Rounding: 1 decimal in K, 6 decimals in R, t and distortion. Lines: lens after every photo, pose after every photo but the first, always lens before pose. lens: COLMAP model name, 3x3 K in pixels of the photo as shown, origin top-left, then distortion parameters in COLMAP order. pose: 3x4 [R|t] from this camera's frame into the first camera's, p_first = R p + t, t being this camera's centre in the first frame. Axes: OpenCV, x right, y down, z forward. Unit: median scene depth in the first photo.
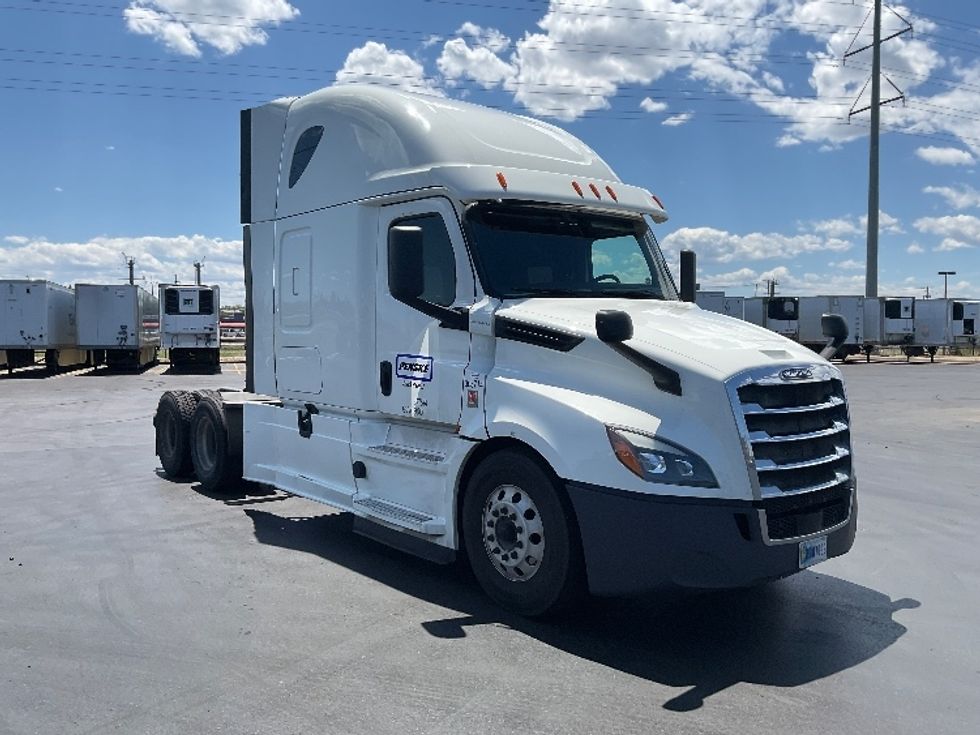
lens RADIAL K [[850.6, 0, 488.2], [0, 850.6, 364.2], [0, 0, 1]] dist [0.045034, -0.008422]
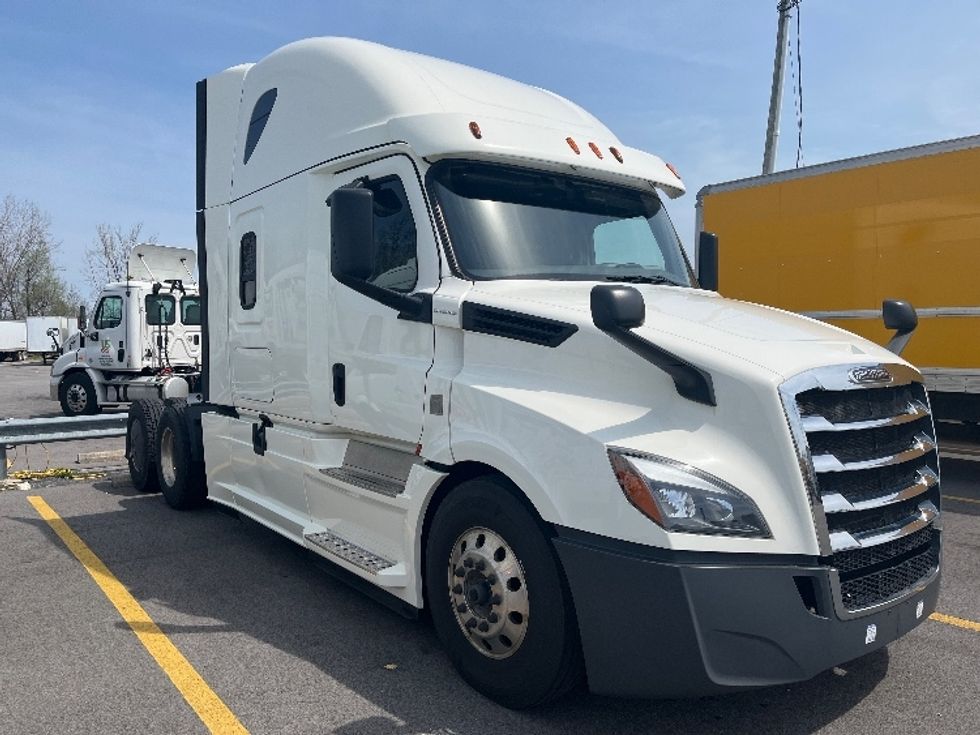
lens RADIAL K [[790.2, 0, 497.9], [0, 790.2, 360.7], [0, 0, 1]] dist [0.016544, -0.003289]
pose [[0.999934, -0.006042, -0.009748, 0.043584], [0.005908, 0.999888, -0.013733, 0.005903], [0.009830, 0.013674, 0.999858, 0.282399]]
